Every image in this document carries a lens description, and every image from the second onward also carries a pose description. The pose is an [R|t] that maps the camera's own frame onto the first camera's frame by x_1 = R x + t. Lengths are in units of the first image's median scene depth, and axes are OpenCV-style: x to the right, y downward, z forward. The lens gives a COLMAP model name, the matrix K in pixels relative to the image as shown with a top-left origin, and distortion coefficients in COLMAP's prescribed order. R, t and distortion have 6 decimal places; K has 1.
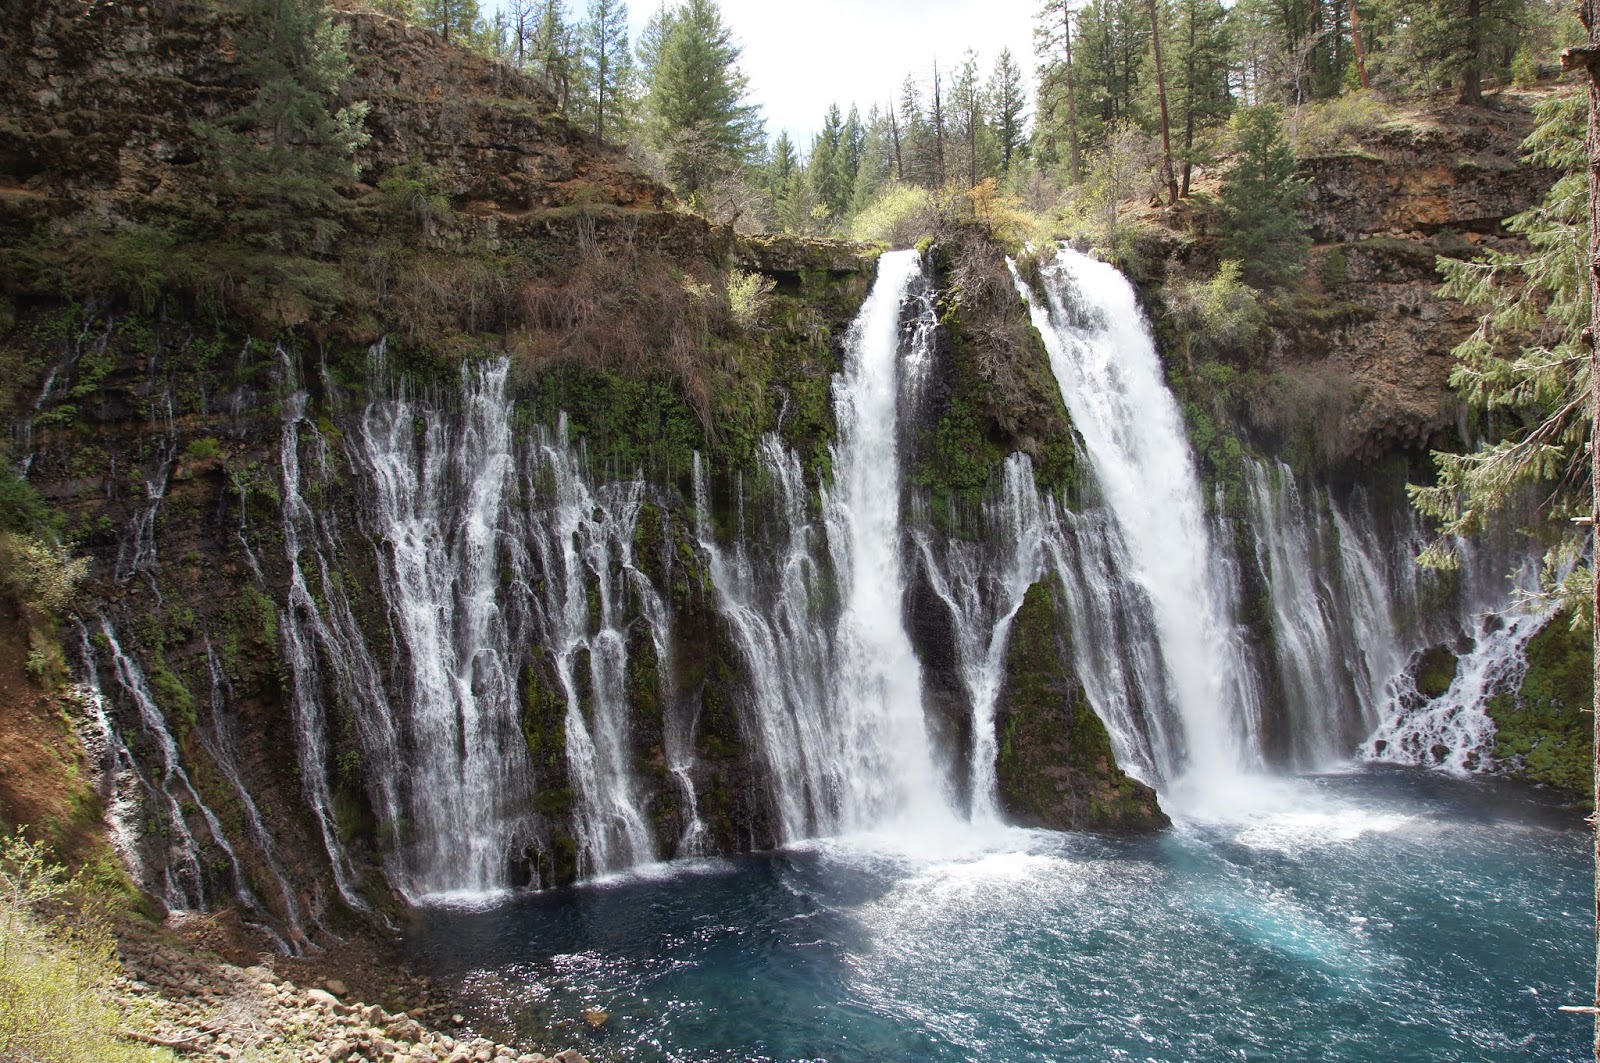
lens RADIAL K [[1195.9, 0, 800.0], [0, 1195.9, 531.5], [0, 0, 1]] dist [-0.125319, 0.121156]
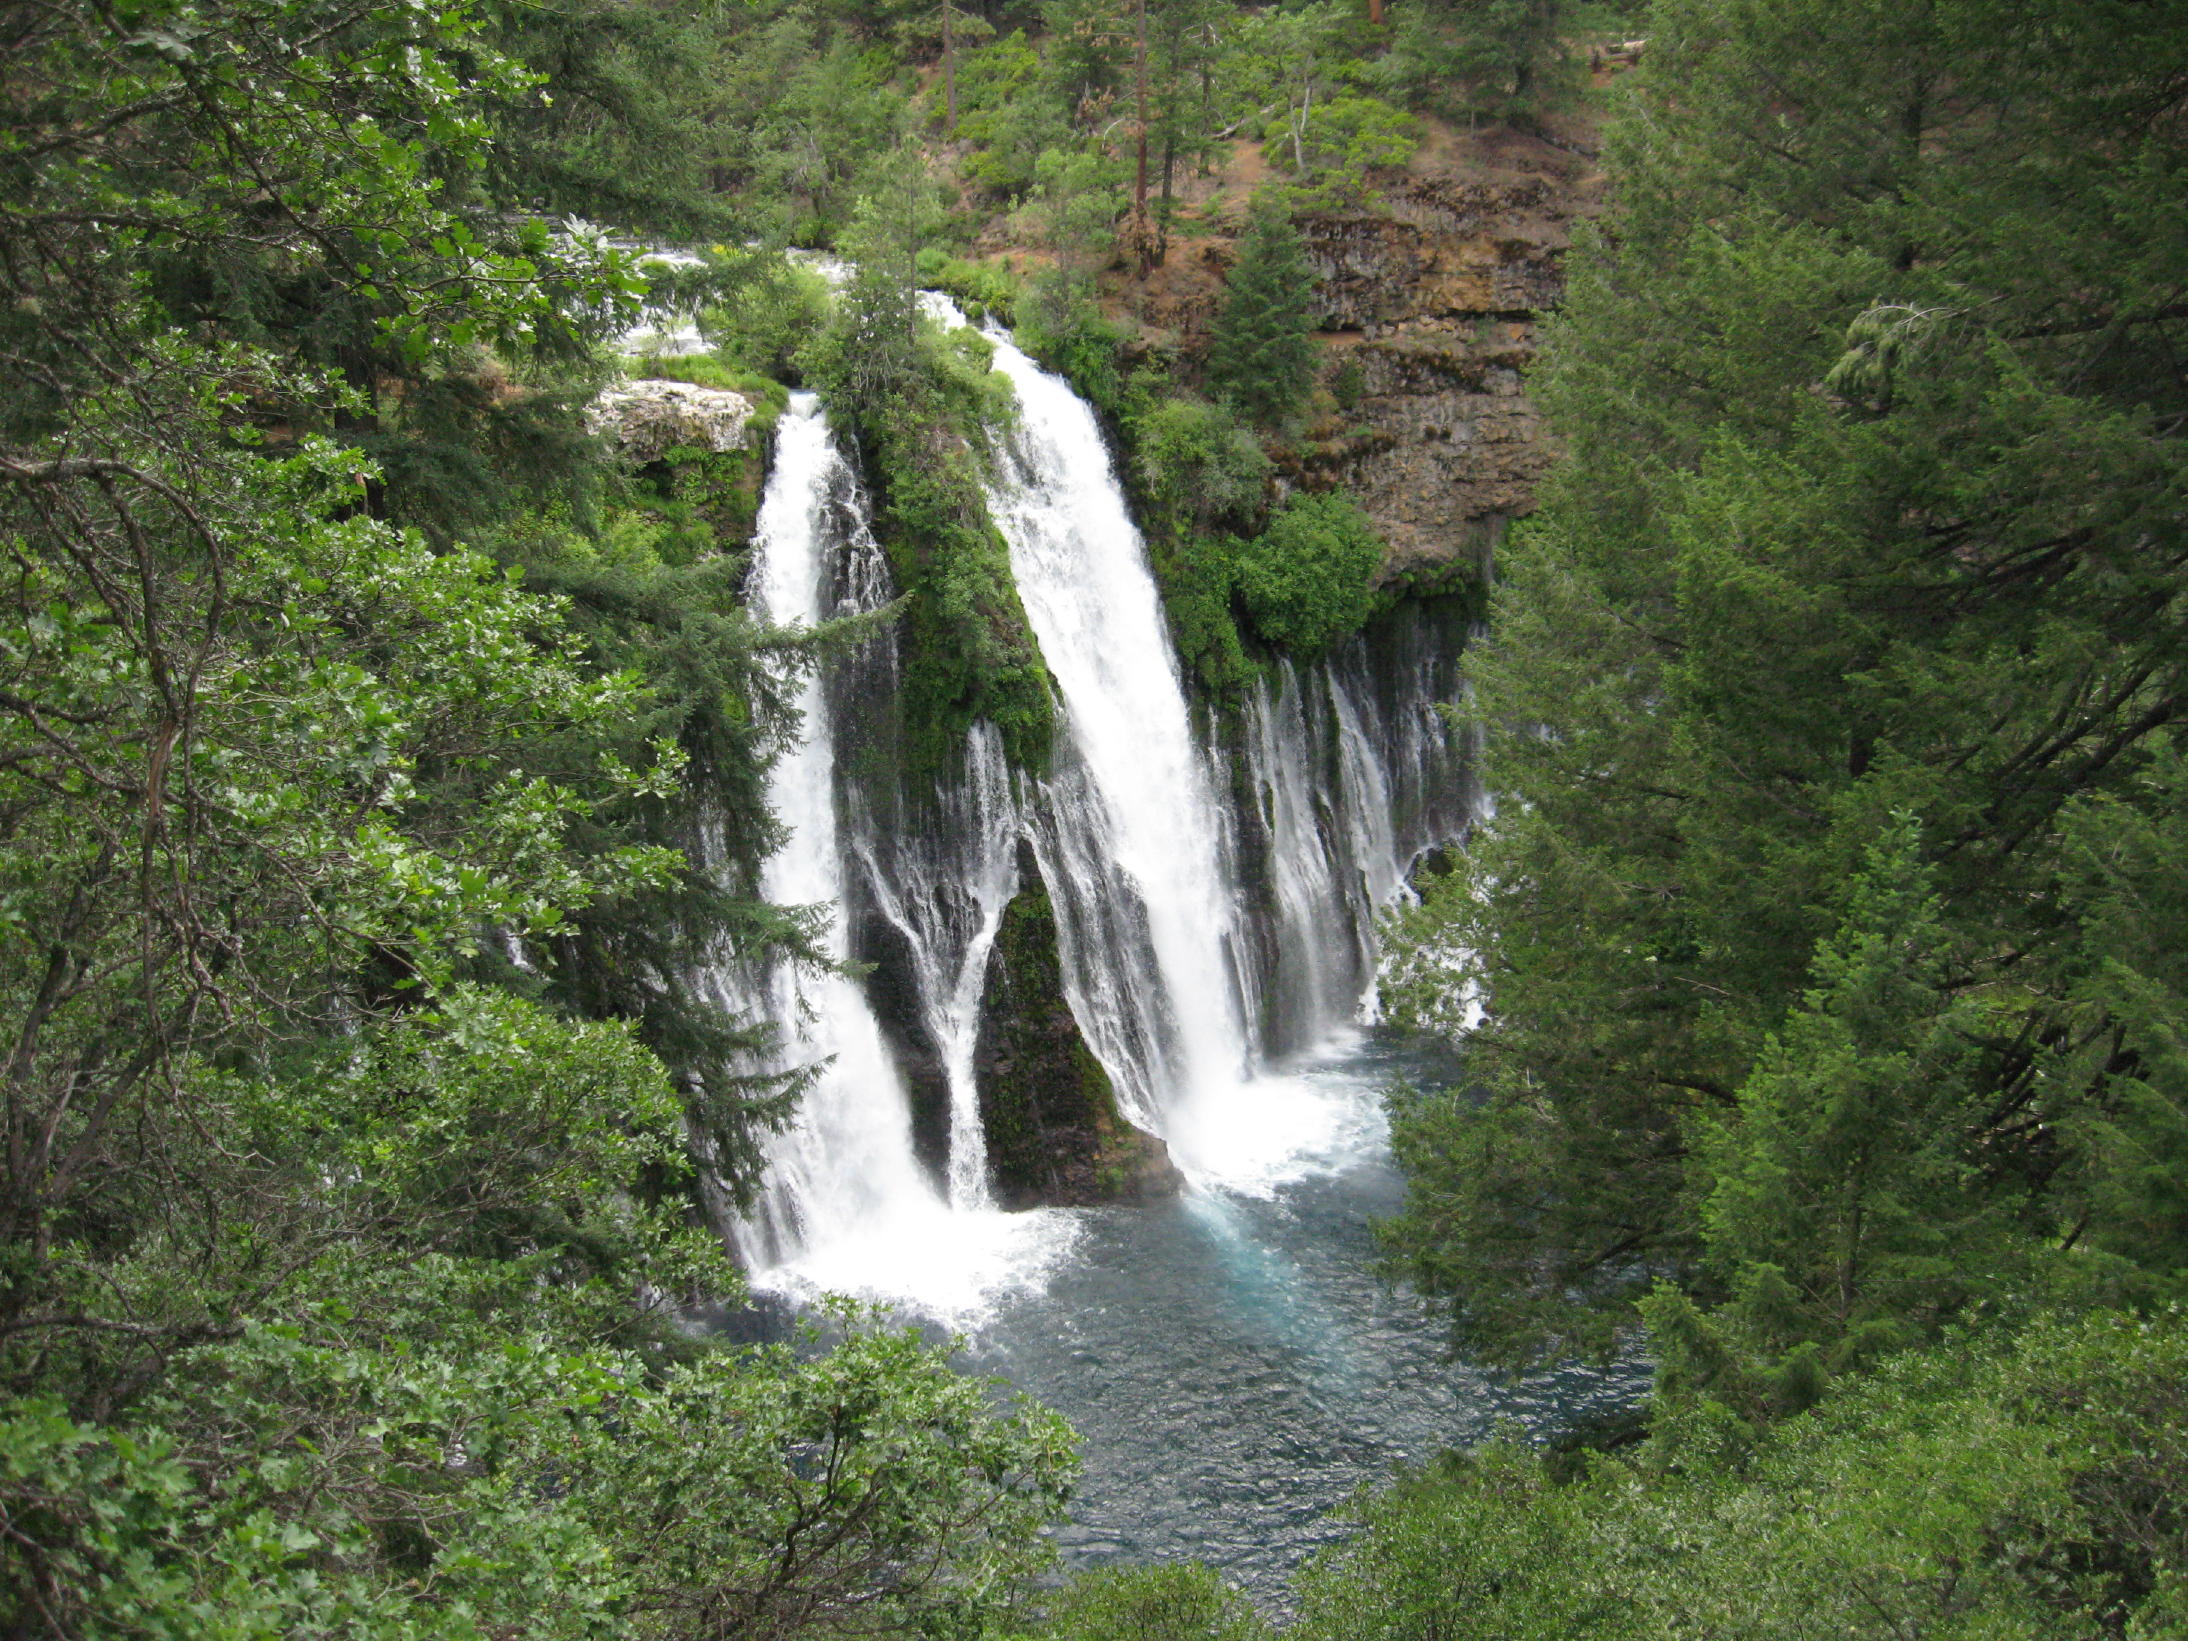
lens RADIAL K [[2370.2, 0, 1139.3], [0, 2370.2, 815.0], [0, 0, 1]] dist [-0.137519, 0.000124]
pose [[0.907624, -0.093093, 0.409331, -0.345633], [-0.017597, 0.965806, 0.258669, -0.397869], [-0.419415, -0.241977, 0.874950, -0.361759]]
